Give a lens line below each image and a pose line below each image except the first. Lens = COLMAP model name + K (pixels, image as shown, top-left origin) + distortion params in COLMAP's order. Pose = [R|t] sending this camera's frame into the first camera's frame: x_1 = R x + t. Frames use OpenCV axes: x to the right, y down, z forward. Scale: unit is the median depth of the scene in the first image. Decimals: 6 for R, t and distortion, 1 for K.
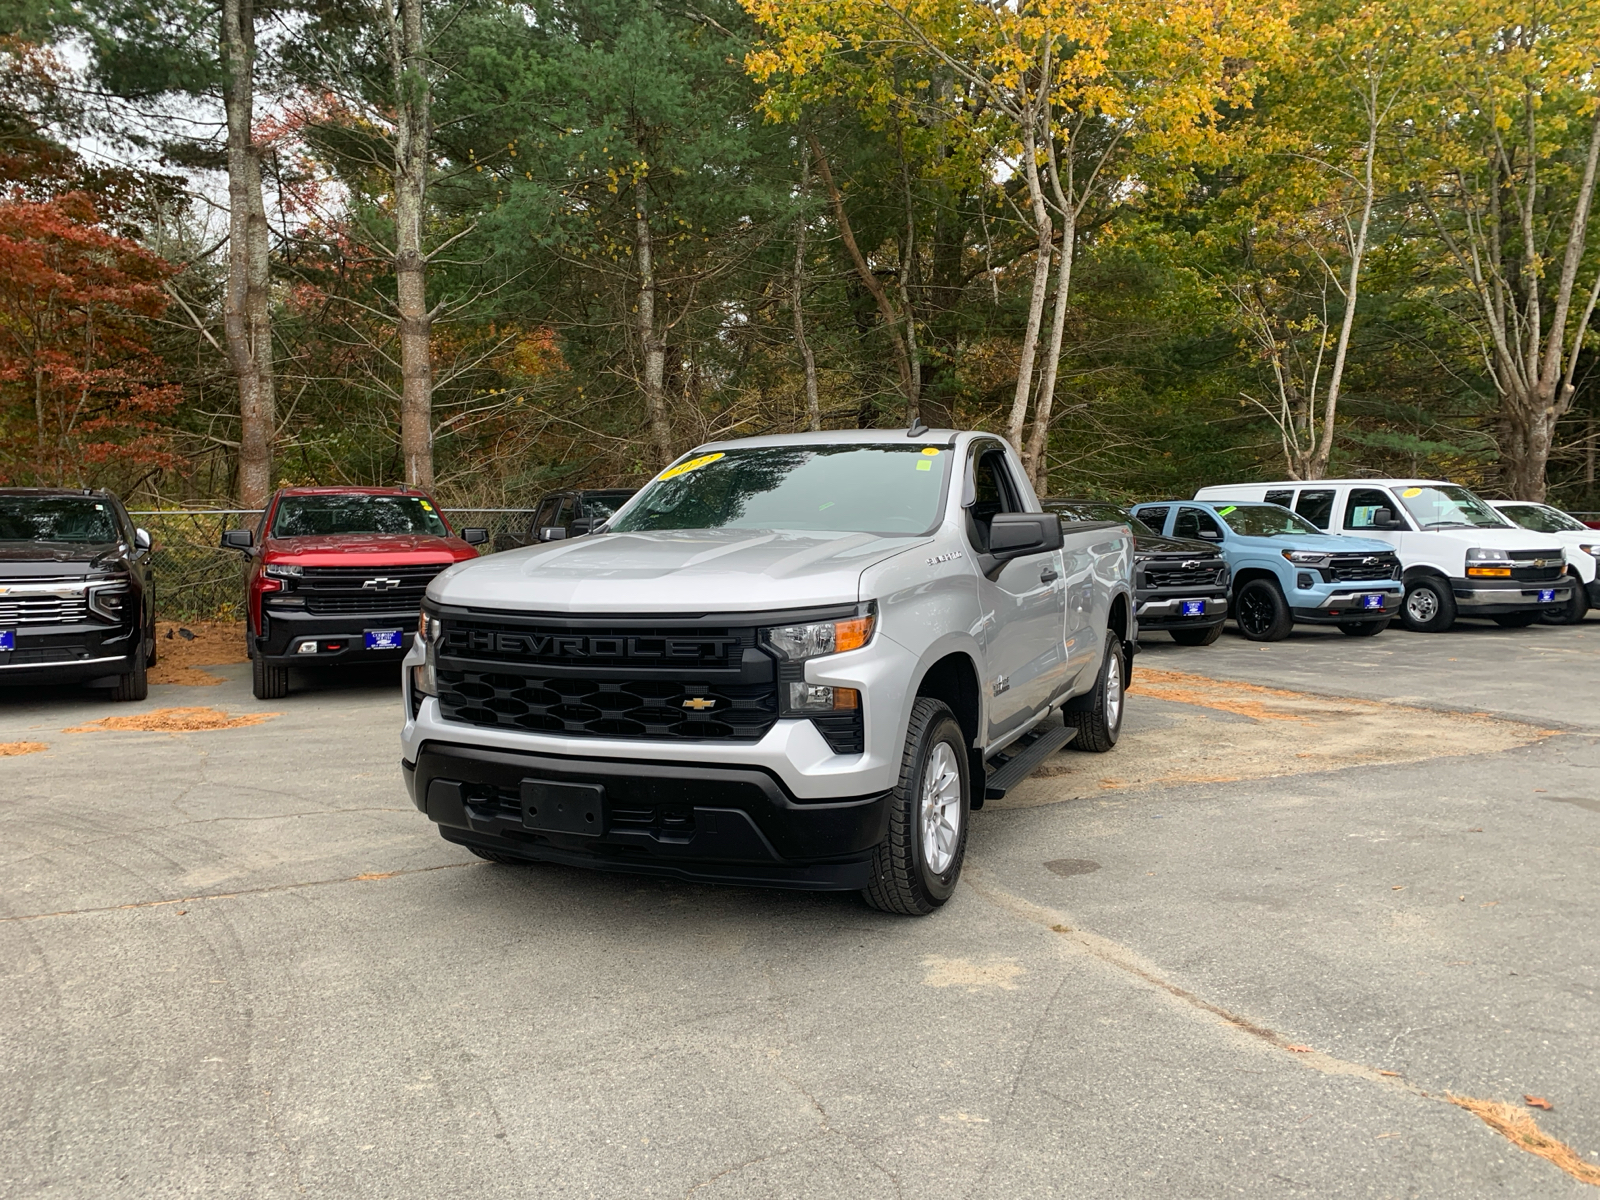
lens RADIAL K [[1184.8, 0, 803.2], [0, 1184.8, 584.3], [0, 0, 1]] dist [0.054970, -0.055720]
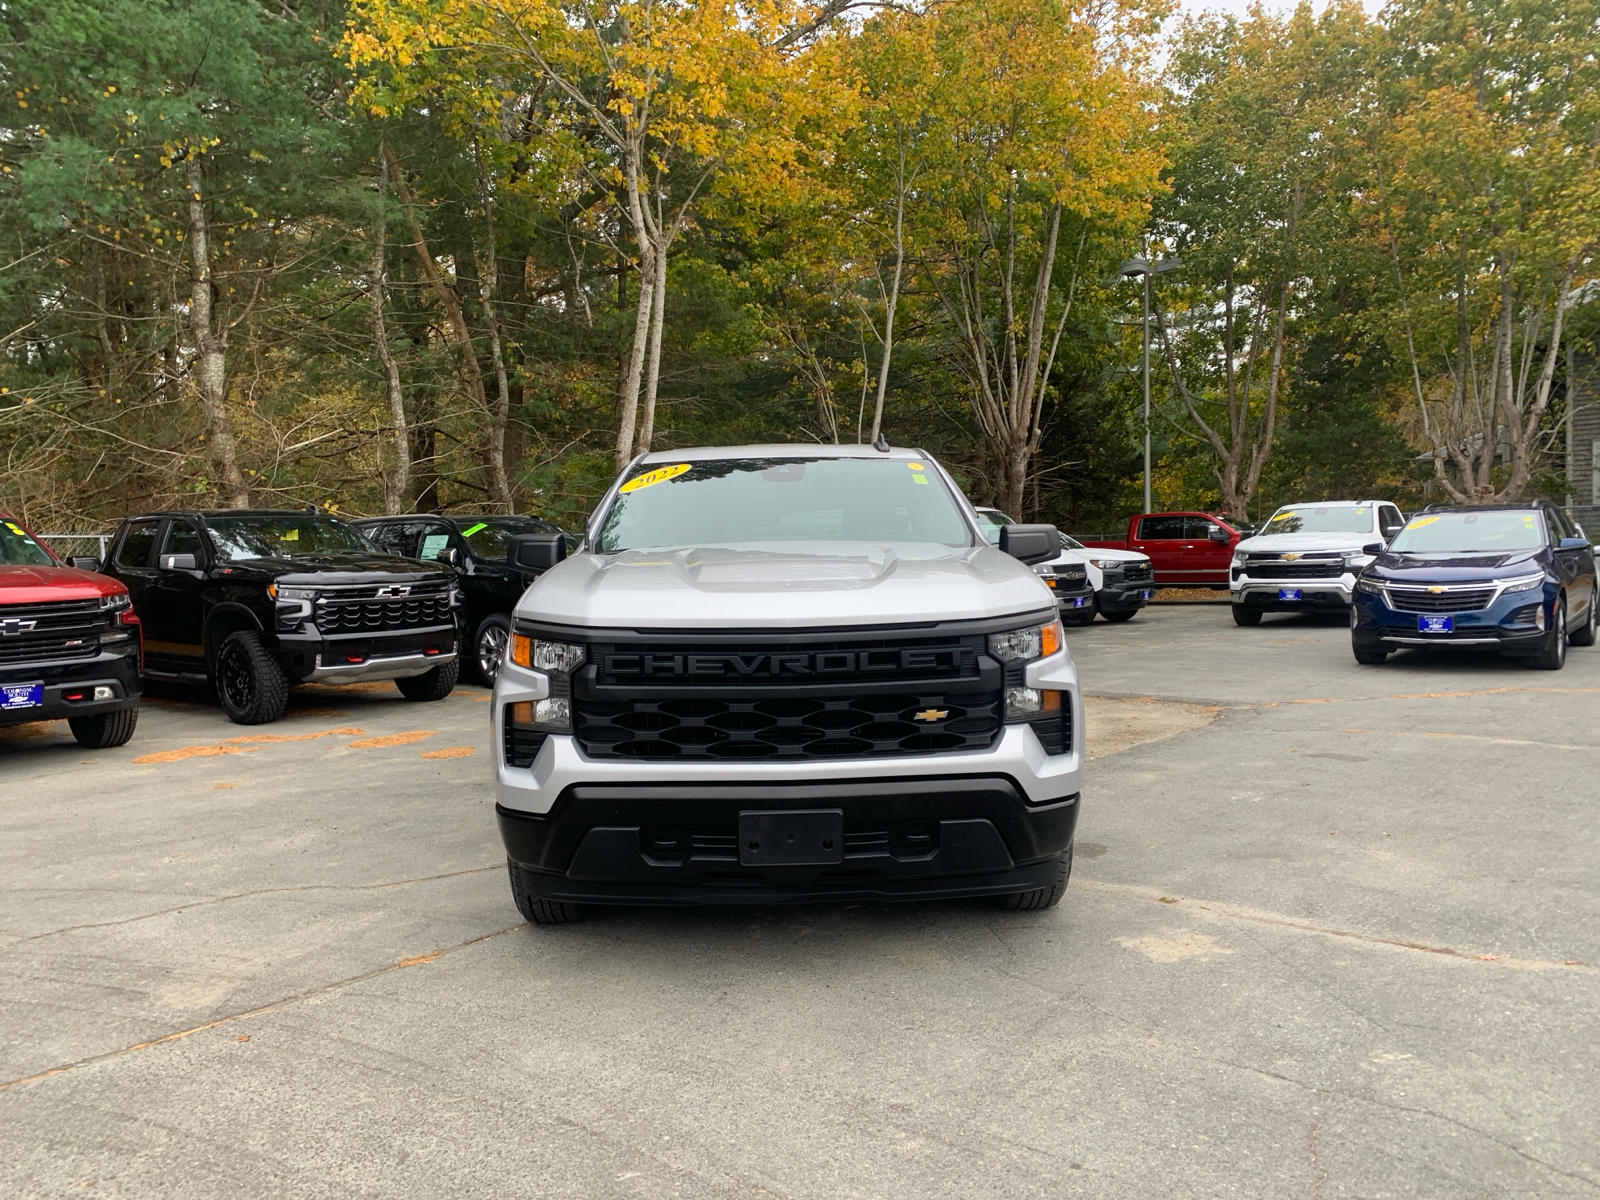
lens RADIAL K [[1180.4, 0, 803.3], [0, 1180.4, 602.9], [0, 0, 1]] dist [0.083110, -0.130620]
pose [[0.906458, -0.030043, 0.421227, -0.417215], [0.033200, 0.999449, -0.000162, 0.003377], [-0.420990, 0.014131, 0.906955, 0.111961]]
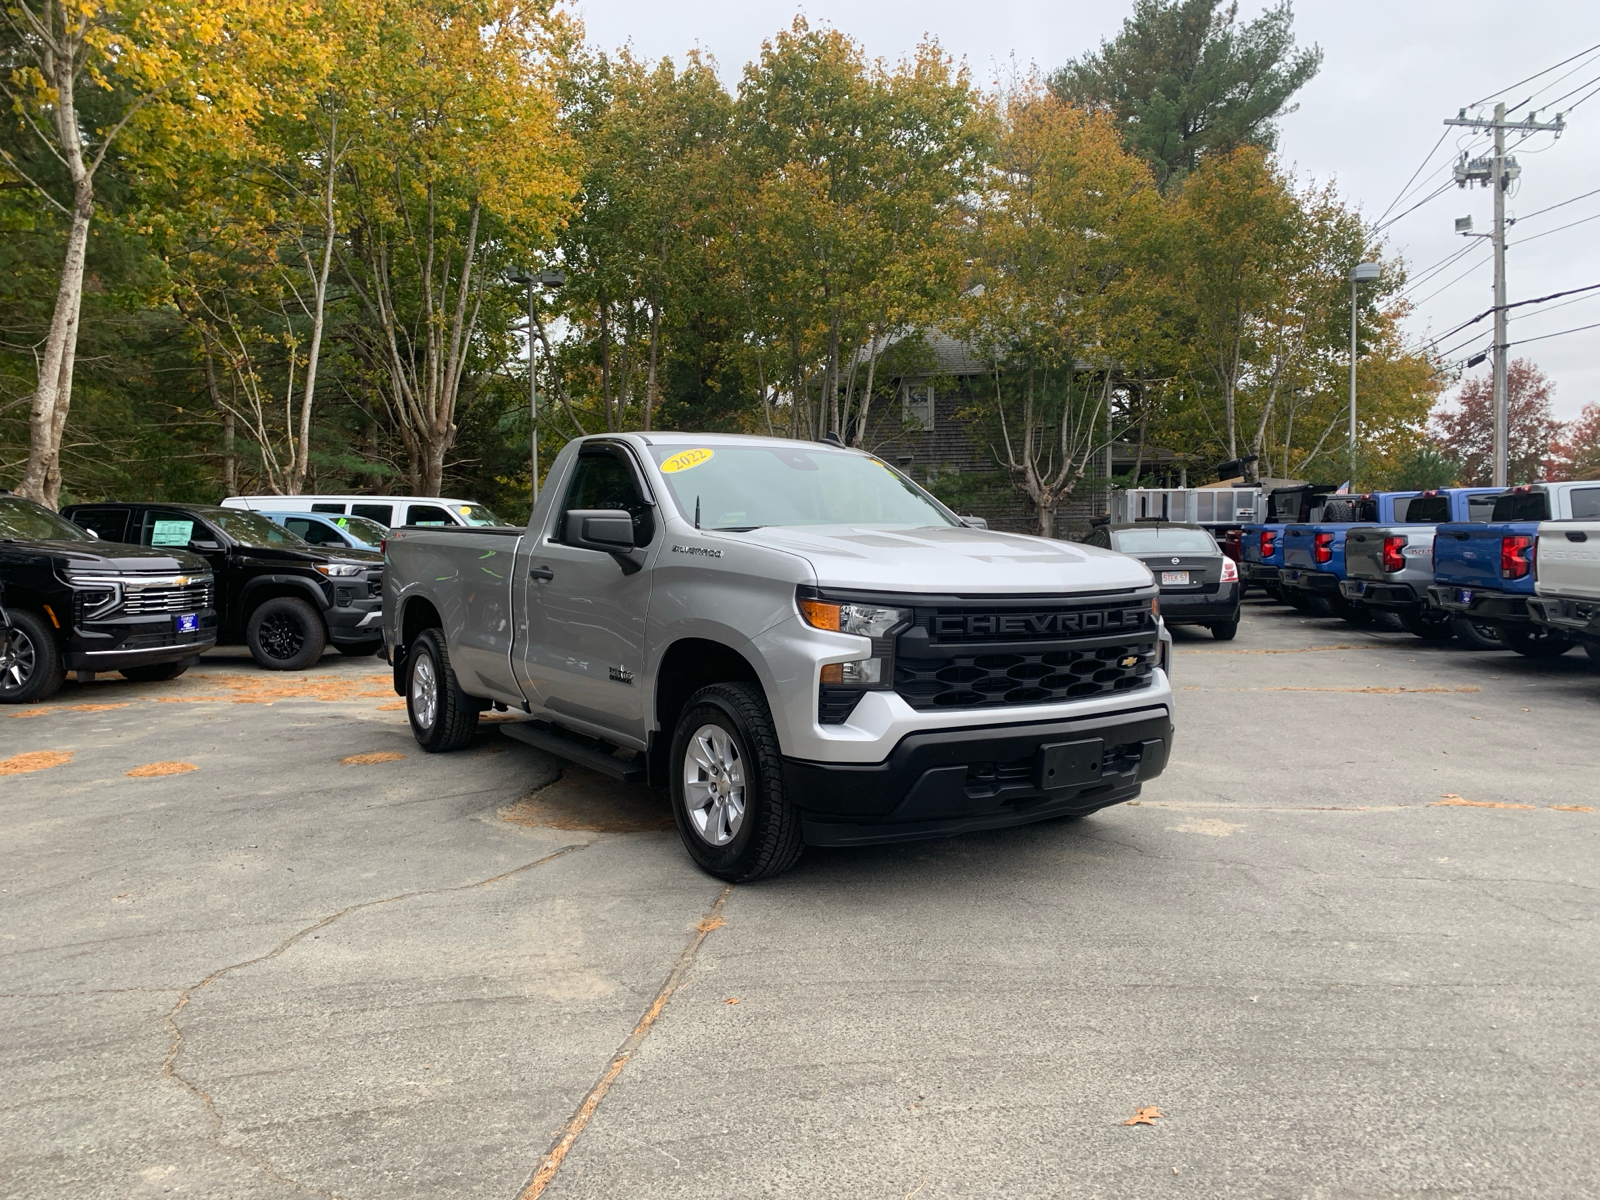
lens RADIAL K [[1184.8, 0, 803.2], [0, 1184.8, 584.3], [0, 0, 1]] dist [0.054970, -0.055720]
pose [[0.528766, -0.021633, 0.848492, -0.939733], [0.035158, 0.999375, 0.003570, 0.001980], [-0.848039, 0.027944, 0.529197, 0.441547]]
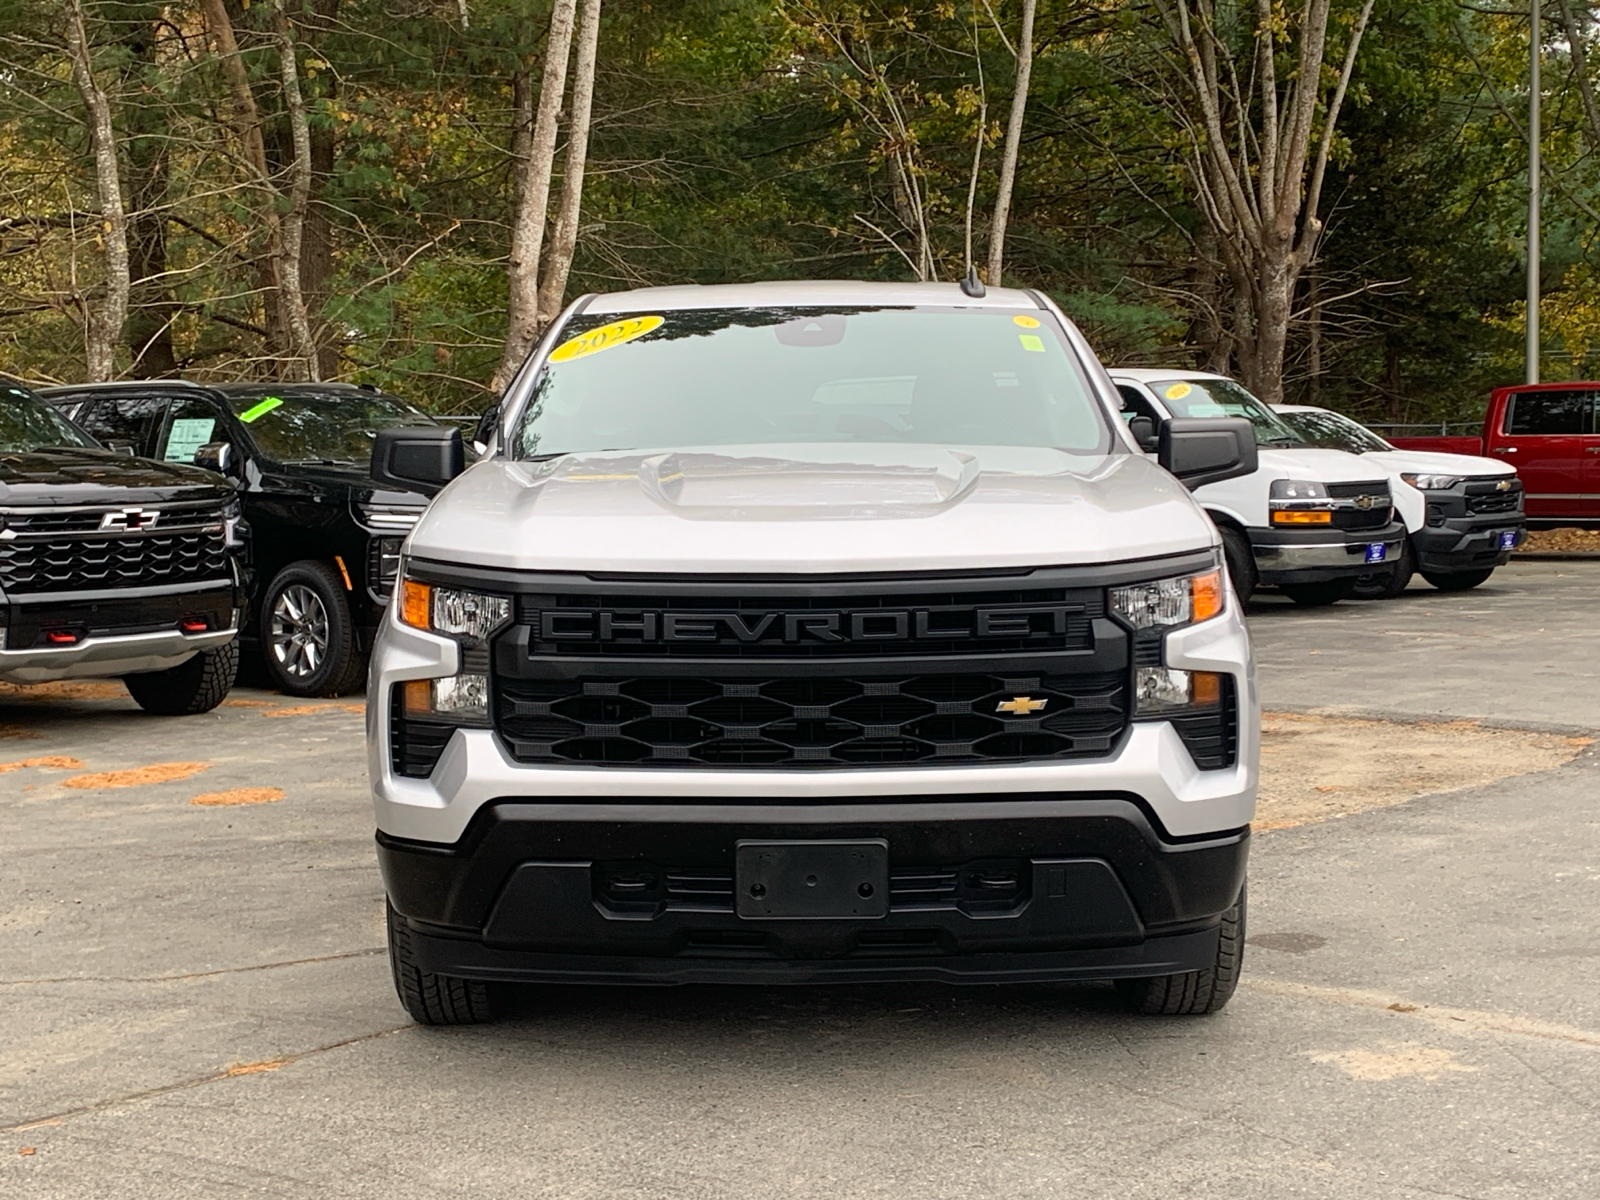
lens RADIAL K [[2339.0, 0, 800.0], [0, 2339.0, 600.0], [0, 0, 1]] dist [0.111619, -0.128236]
pose [[0.917787, -0.029400, 0.395982, -0.505585], [0.023648, 0.999532, 0.019400, 0.009584], [-0.396367, -0.008441, 0.918053, -0.105564]]
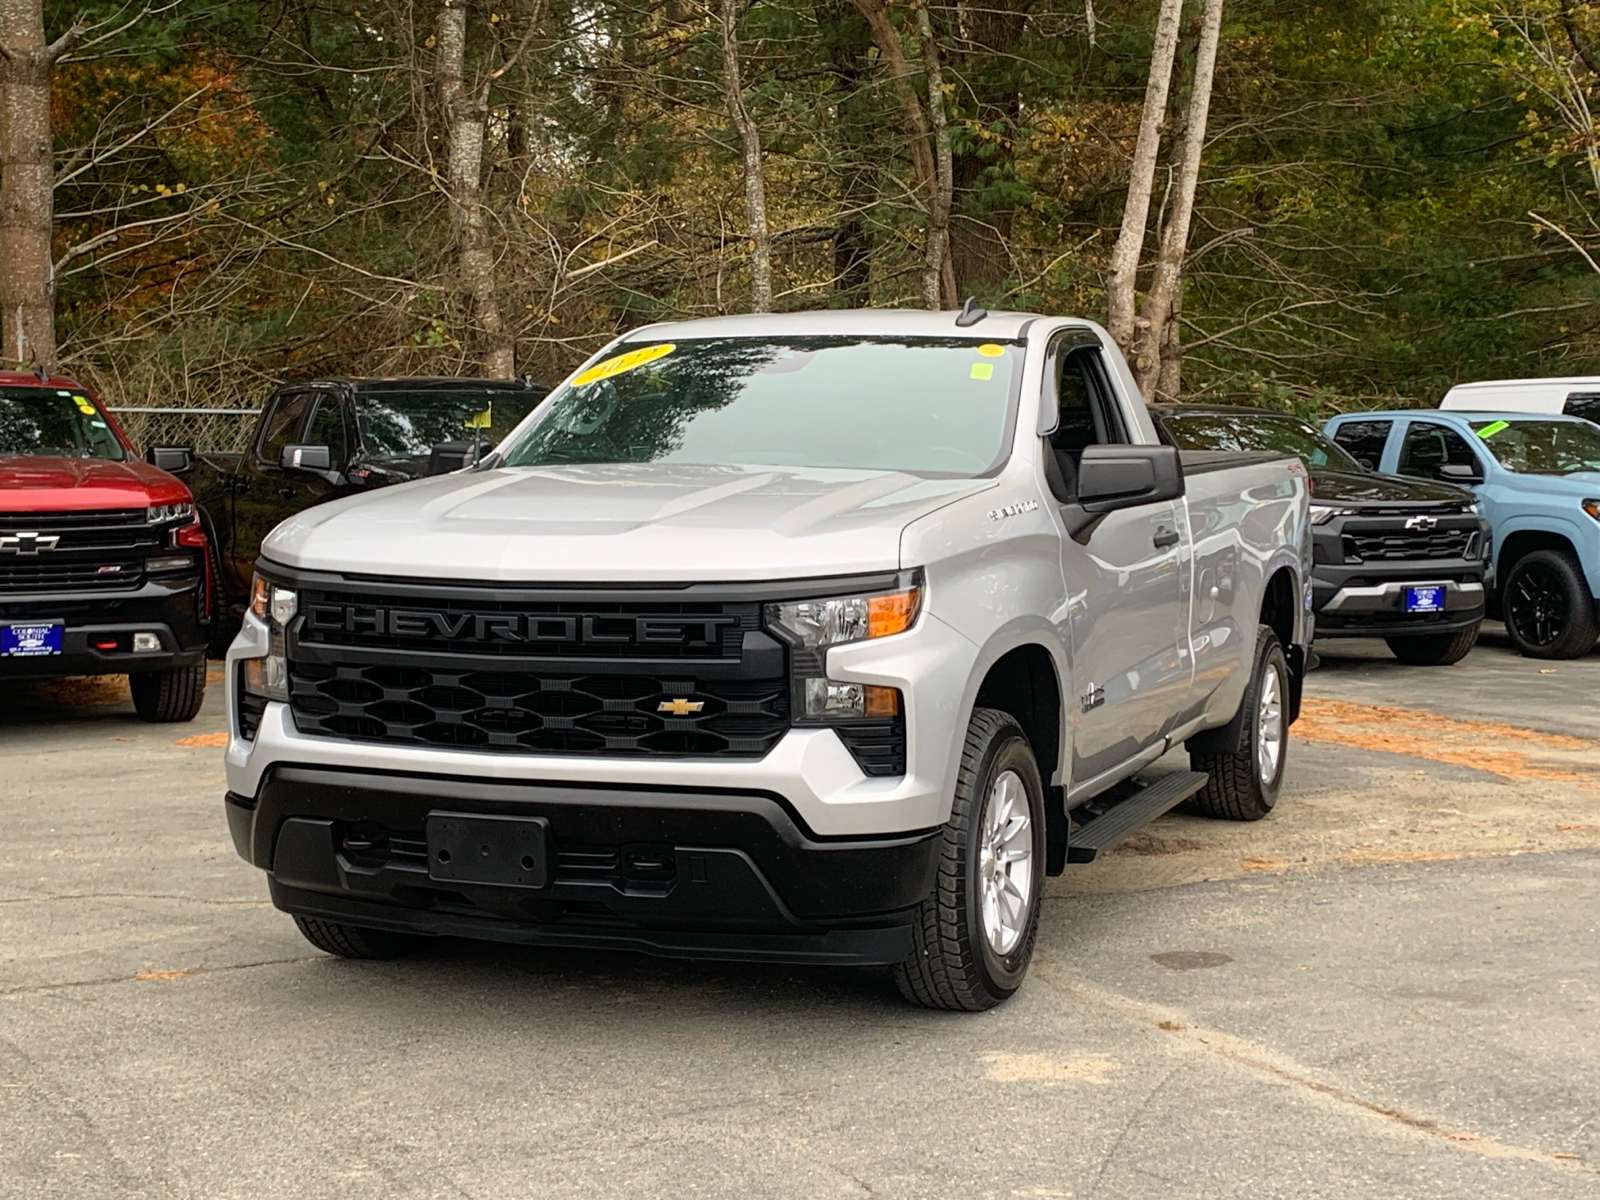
lens RADIAL K [[2323.6, 0, 824.9], [0, 2323.6, 590.0], [0, 0, 1]] dist [0.106892, -0.071242]
pose [[0.998715, 0.008417, 0.049979, -0.050460], [-0.009155, 0.999852, 0.014556, 0.005063], [-0.049850, -0.014995, 0.998644, -0.305581]]
